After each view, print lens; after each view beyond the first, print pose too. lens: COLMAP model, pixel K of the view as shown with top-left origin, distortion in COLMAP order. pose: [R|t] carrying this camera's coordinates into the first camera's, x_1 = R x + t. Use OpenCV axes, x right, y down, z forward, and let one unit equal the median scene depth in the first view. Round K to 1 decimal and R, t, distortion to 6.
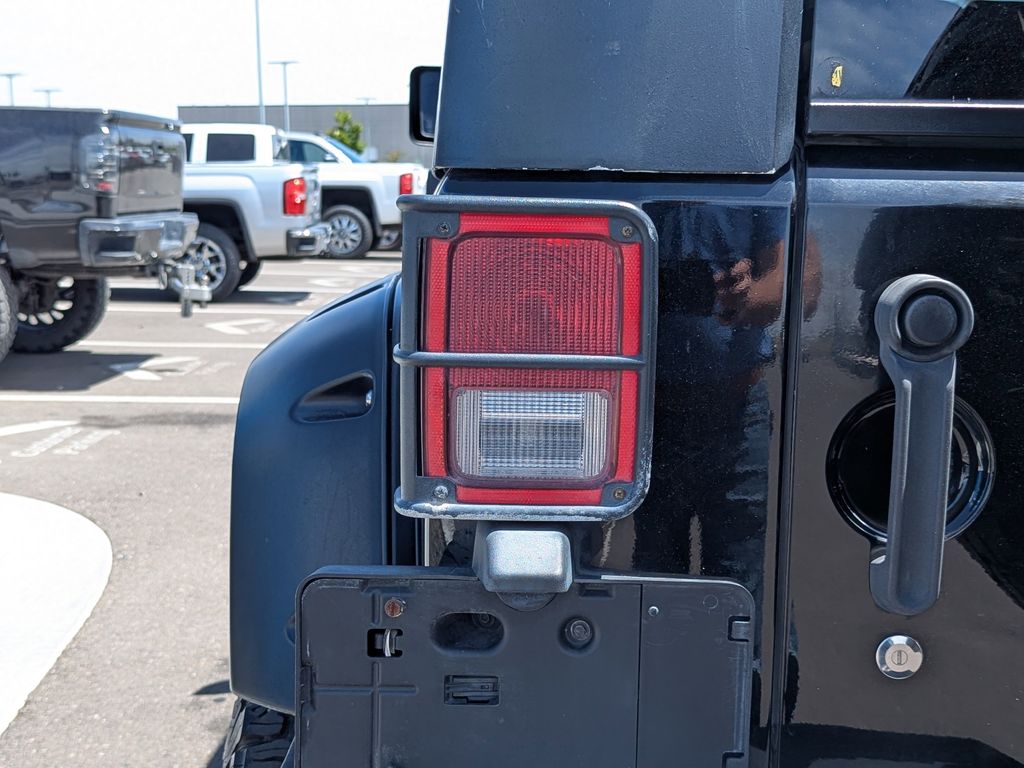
lens RADIAL K [[1444.3, 0, 512.7], [0, 1444.3, 384.9], [0, 0, 1]] dist [0.032607, 0.000000]
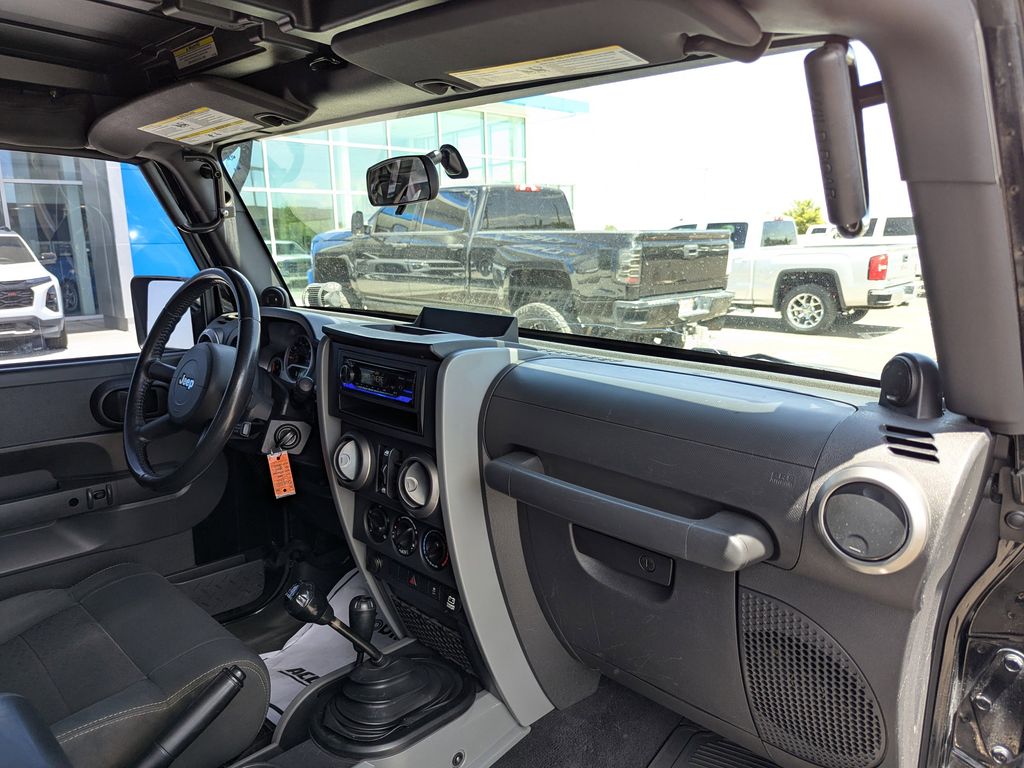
lens RADIAL K [[730.8, 0, 513.5], [0, 730.8, 387.1], [0, 0, 1]] dist [0.039044, -0.031370]
pose [[0.707440, 0.129855, -0.694742, 0.127694], [-0.081580, 0.991409, 0.102235, -0.055623], [0.702050, -0.015648, 0.711956, 0.196311]]
